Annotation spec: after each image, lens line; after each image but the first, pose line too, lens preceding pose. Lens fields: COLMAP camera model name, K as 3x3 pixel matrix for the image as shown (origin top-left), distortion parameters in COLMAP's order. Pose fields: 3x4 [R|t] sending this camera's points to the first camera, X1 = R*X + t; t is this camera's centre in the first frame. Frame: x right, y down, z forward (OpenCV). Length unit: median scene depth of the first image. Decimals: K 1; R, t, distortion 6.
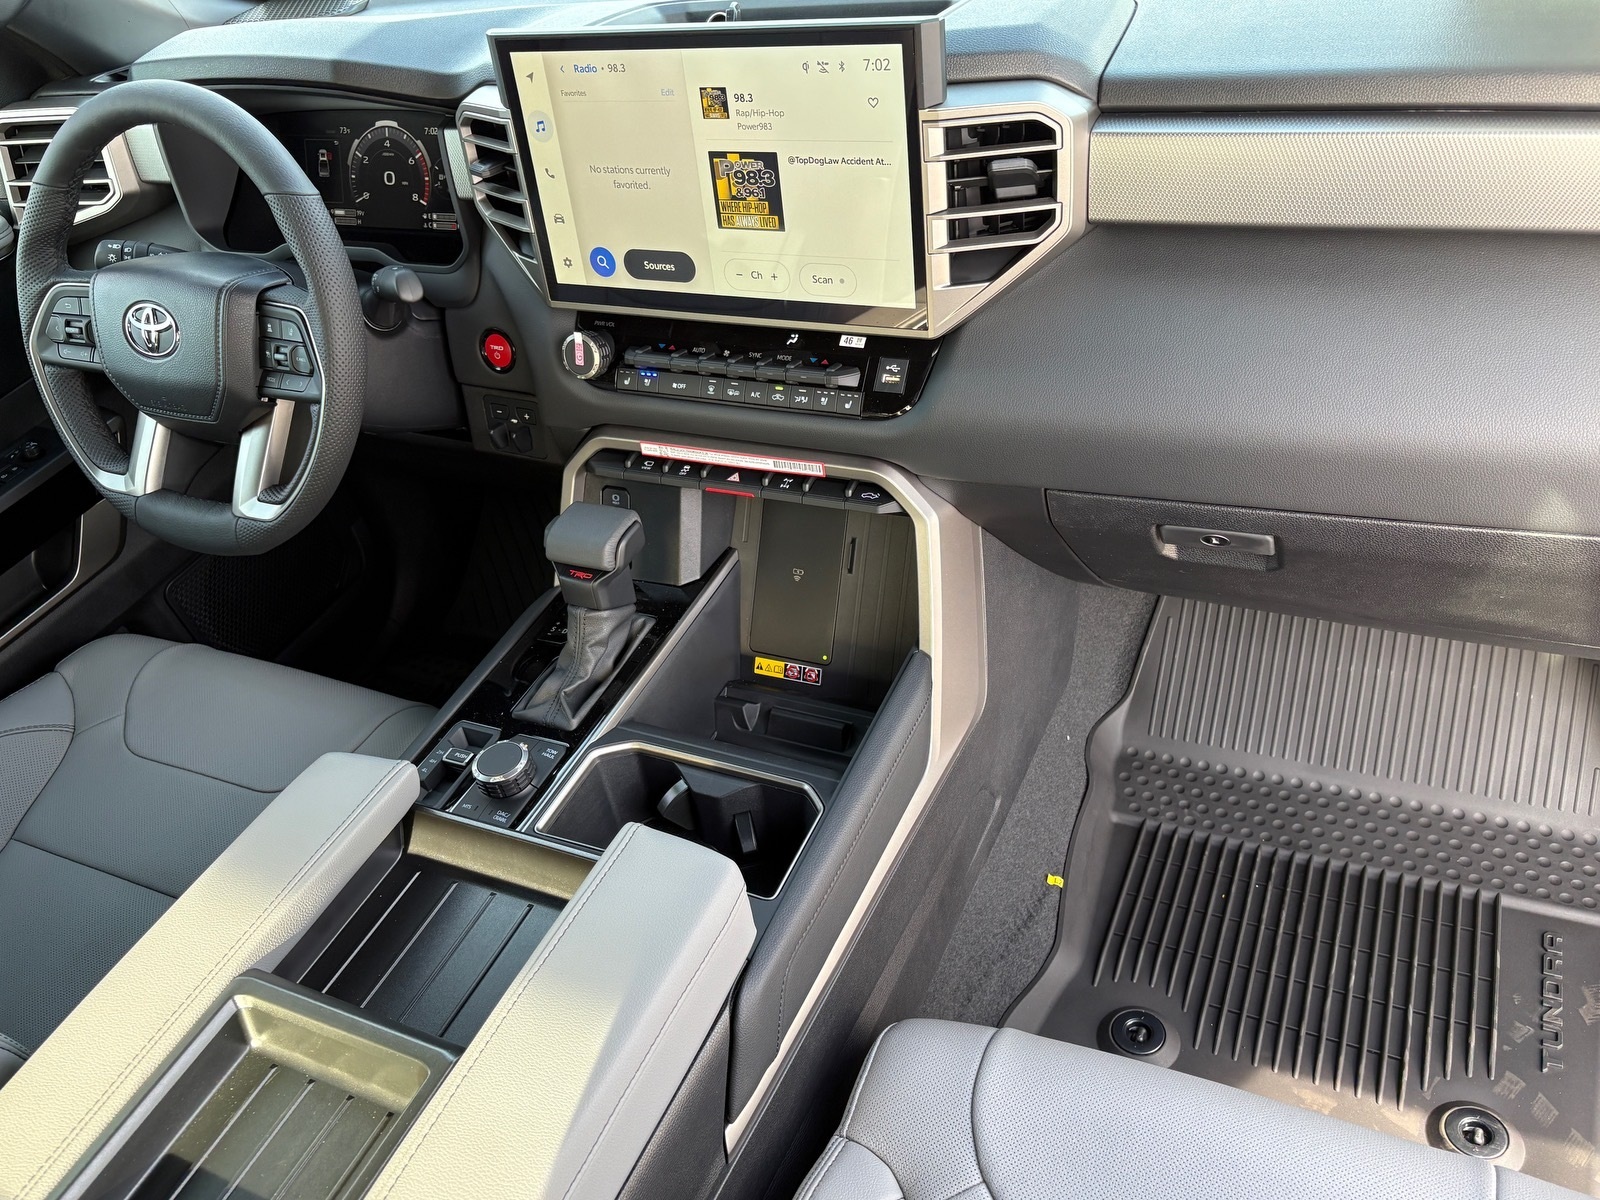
lens RADIAL K [[1280.1, 0, 801.6], [0, 1280.1, 612.6], [0, 0, 1]] dist [0.026864, -0.038462]
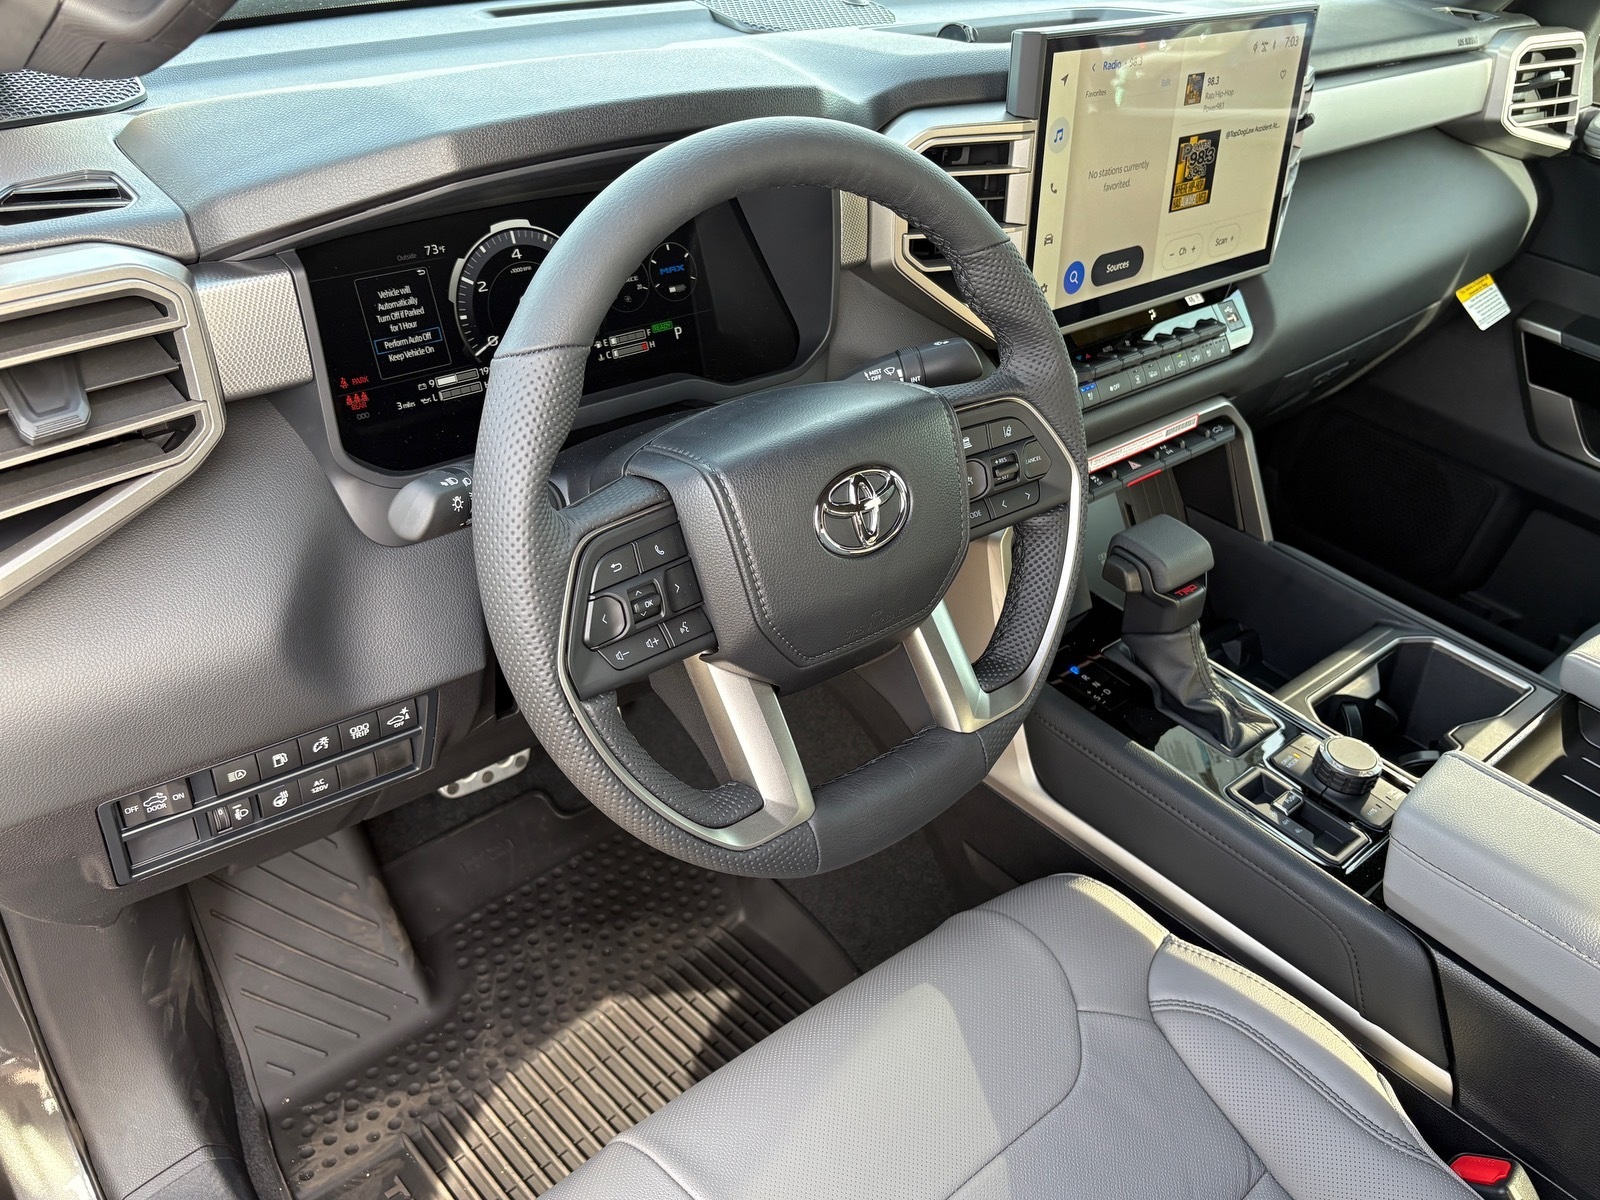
lens RADIAL K [[1280.1, 0, 783.0], [0, 1280.1, 609.0], [0, 0, 1]] dist [0.026864, -0.038462]
pose [[0.389163, -0.358599, 0.848504, -1.128946], [0.467629, 0.870508, 0.153423, -0.310174], [-0.793647, 0.337078, 0.506461, 0.789117]]
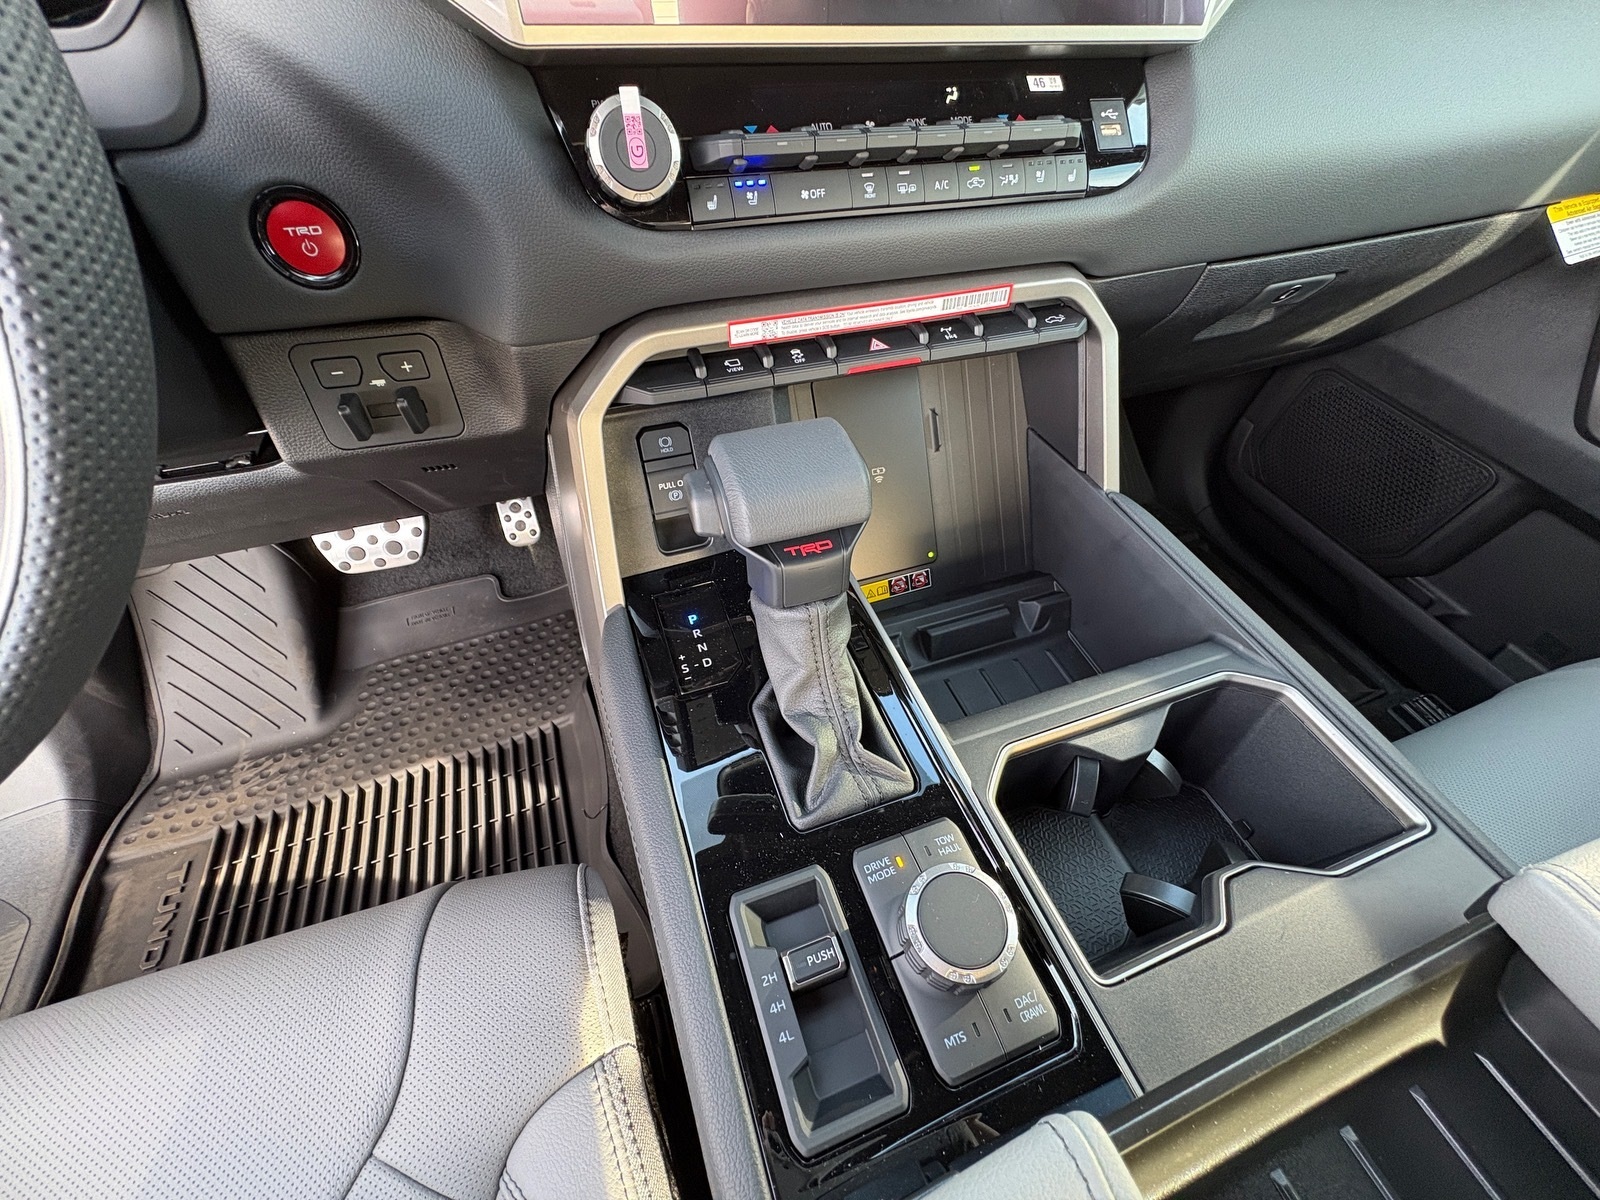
lens RADIAL K [[629.5, 0, 796.6], [0, 629.5, 598.6], [0, 0, 1]] dist [-0.003296, -0.000047]
pose [[0.688414, -0.408768, 0.599162, -0.365895], [0.337933, 0.911690, 0.233713, -0.079175], [-0.641784, 0.041585, 0.765757, 0.817308]]
